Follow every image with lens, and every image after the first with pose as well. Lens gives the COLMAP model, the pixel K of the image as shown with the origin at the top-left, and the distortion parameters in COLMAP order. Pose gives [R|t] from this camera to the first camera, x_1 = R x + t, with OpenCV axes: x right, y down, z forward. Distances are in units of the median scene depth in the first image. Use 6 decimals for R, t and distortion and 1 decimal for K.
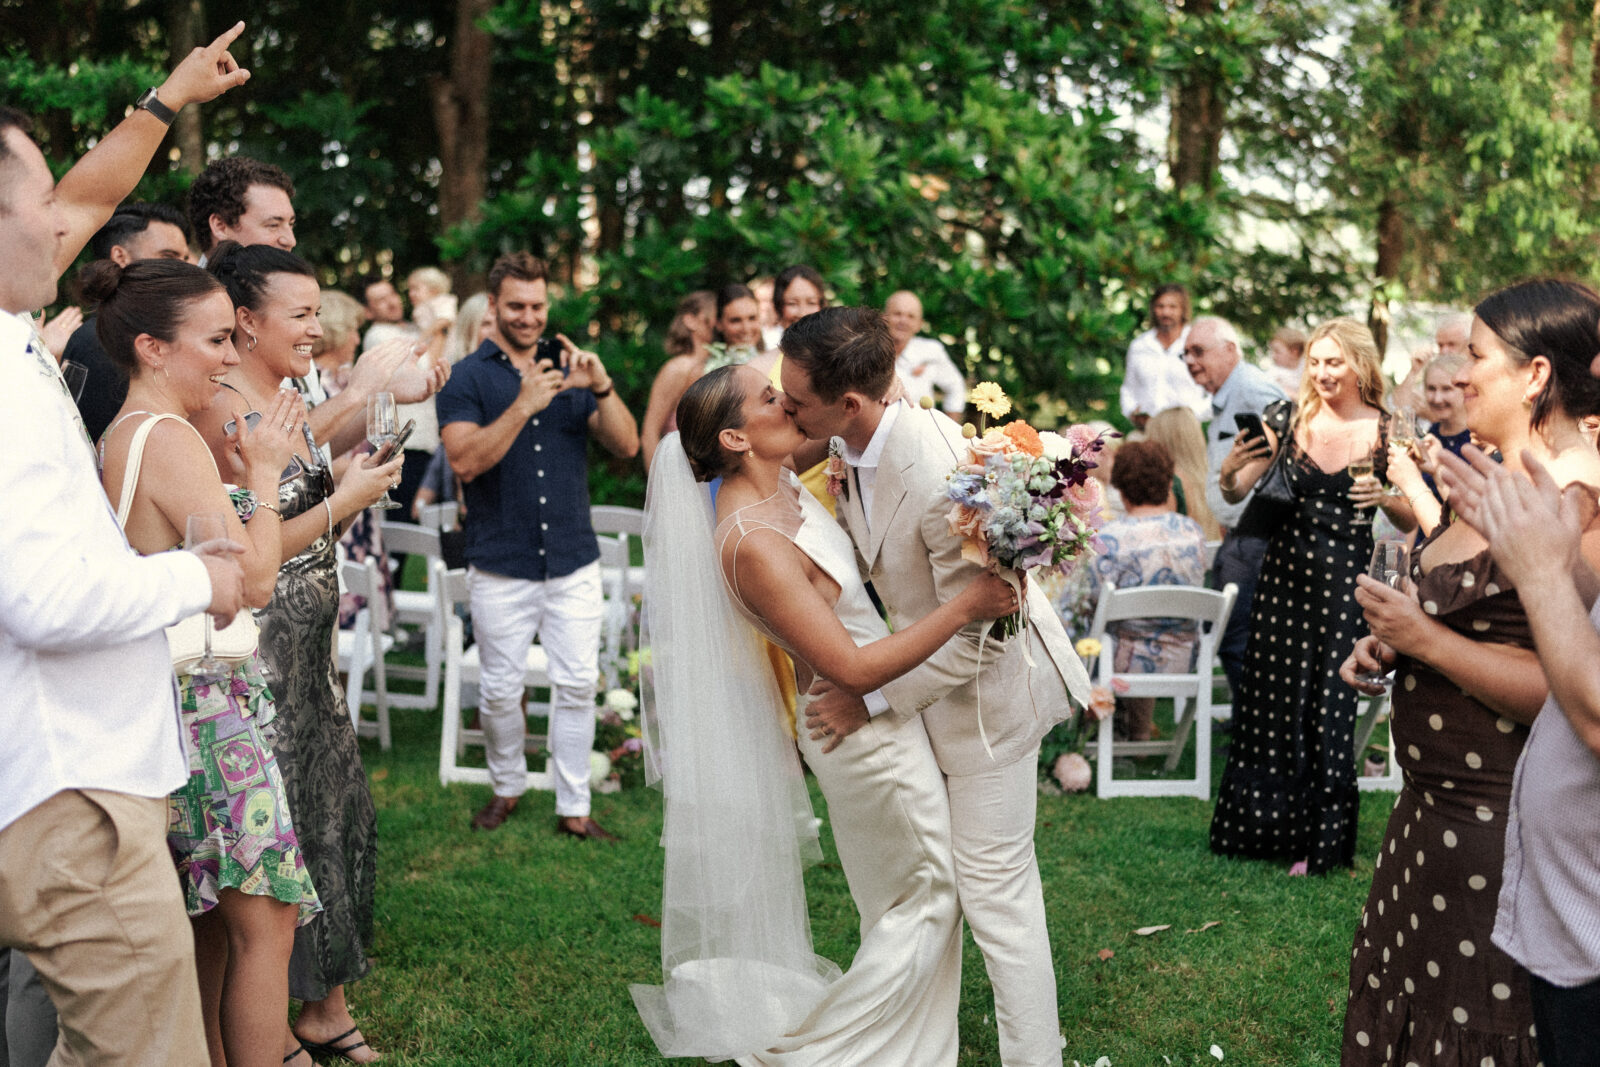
lens RADIAL K [[1706.3, 0, 800.0], [0, 1706.3, 533.5], [0, 0, 1]] dist [-0.015722, 0.027066]
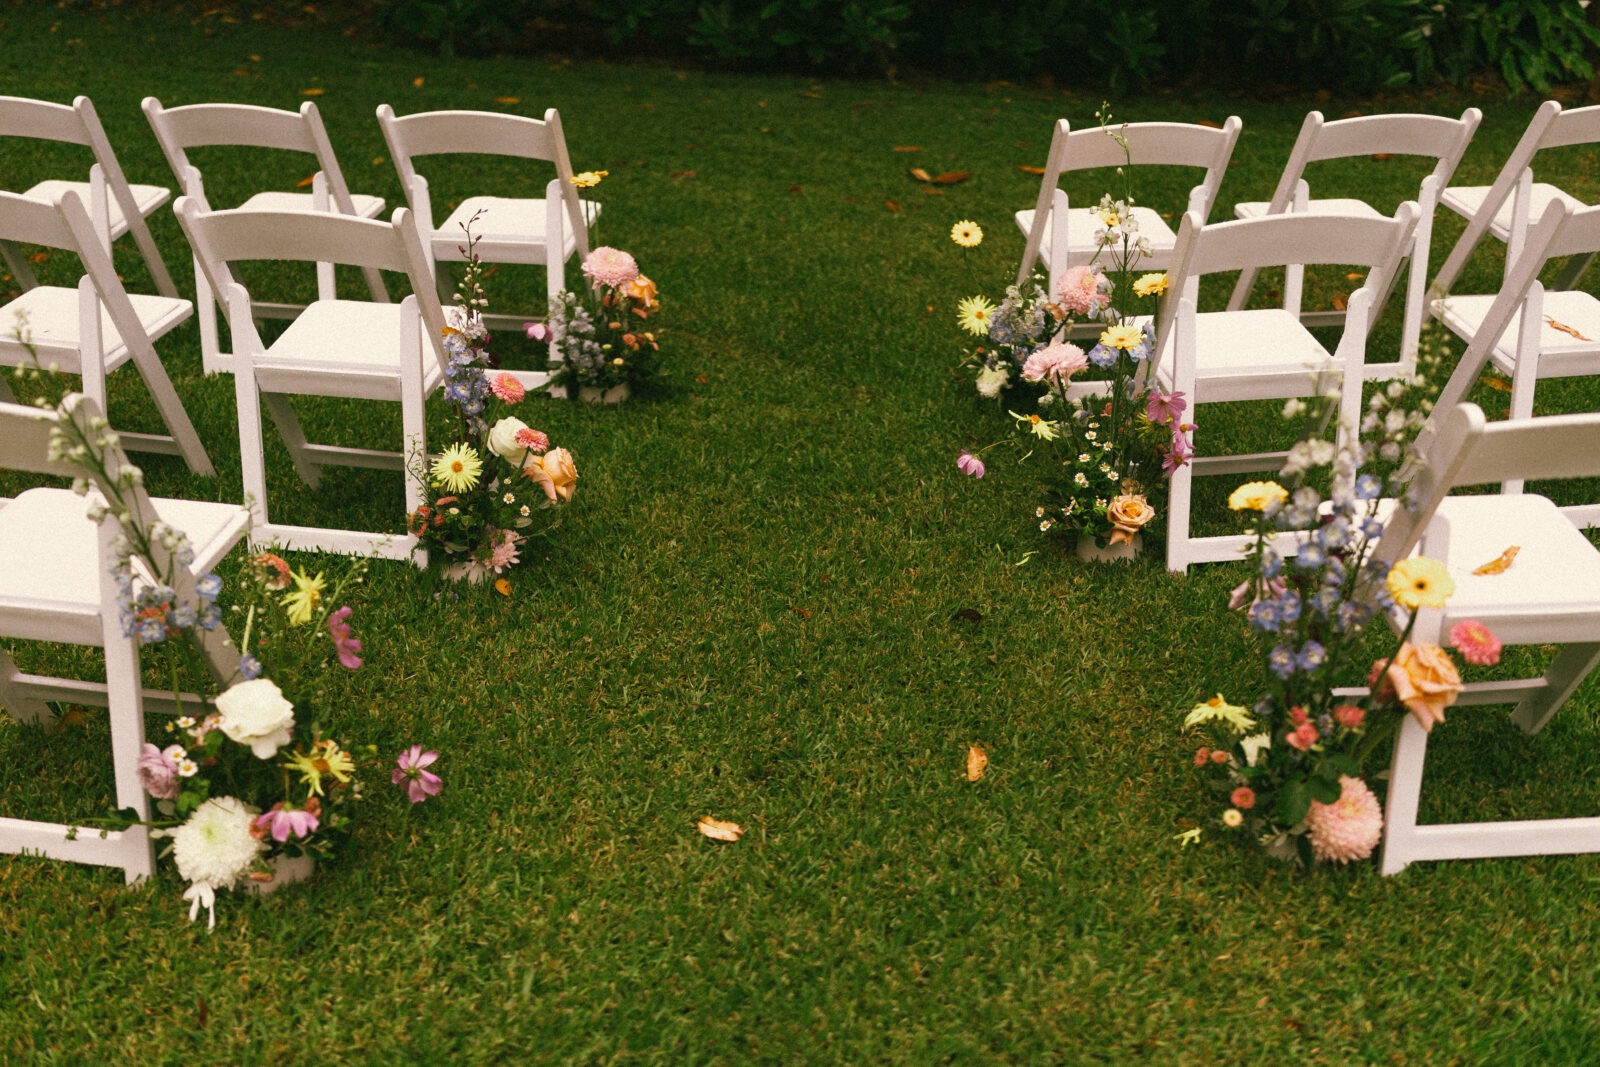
lens RADIAL K [[1706.3, 0, 800.0], [0, 1706.3, 533.5], [0, 0, 1]] dist [-0.015722, 0.027066]
pose [[0.997102, 0.013309, -0.074908, 0.026357], [0.010270, 0.952024, 0.305849, -0.032227], [0.075385, -0.305732, 0.949128, 0.294686]]
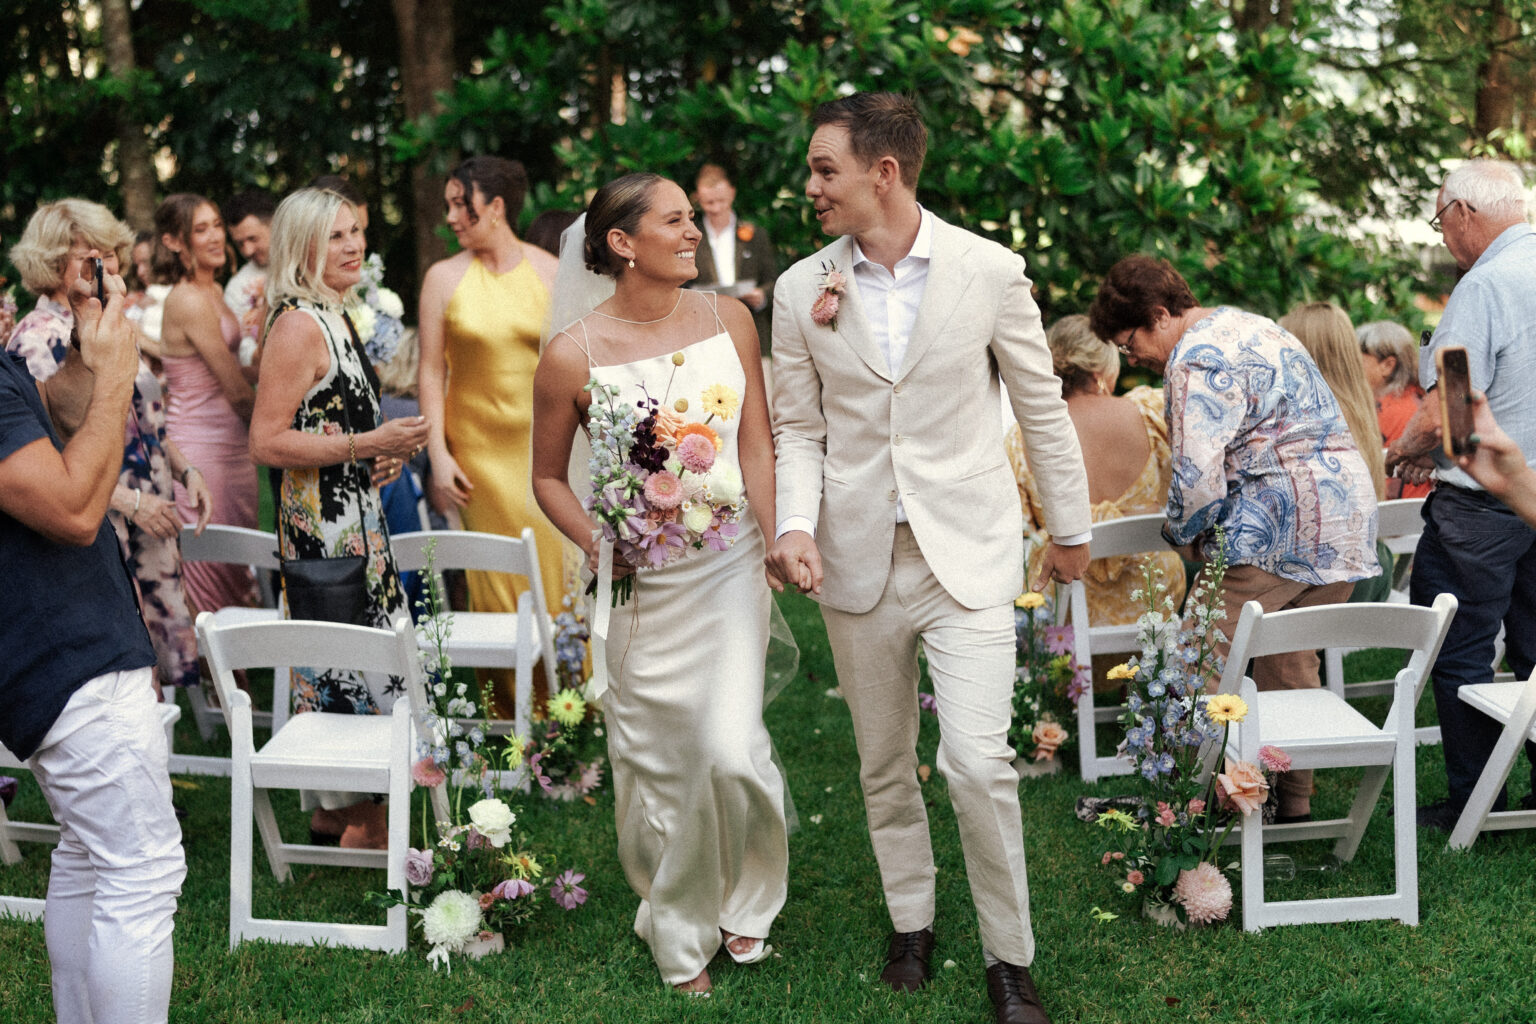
lens RADIAL K [[1676.7, 0, 765.3], [0, 1676.7, 482.6], [0, 0, 1]] dist [0.004245, 0.004701]
pose [[0.997728, -0.040853, -0.053574, 0.017492], [0.042656, 0.998546, 0.032959, -0.020928], [0.052150, -0.035169, 0.998020, 0.180394]]
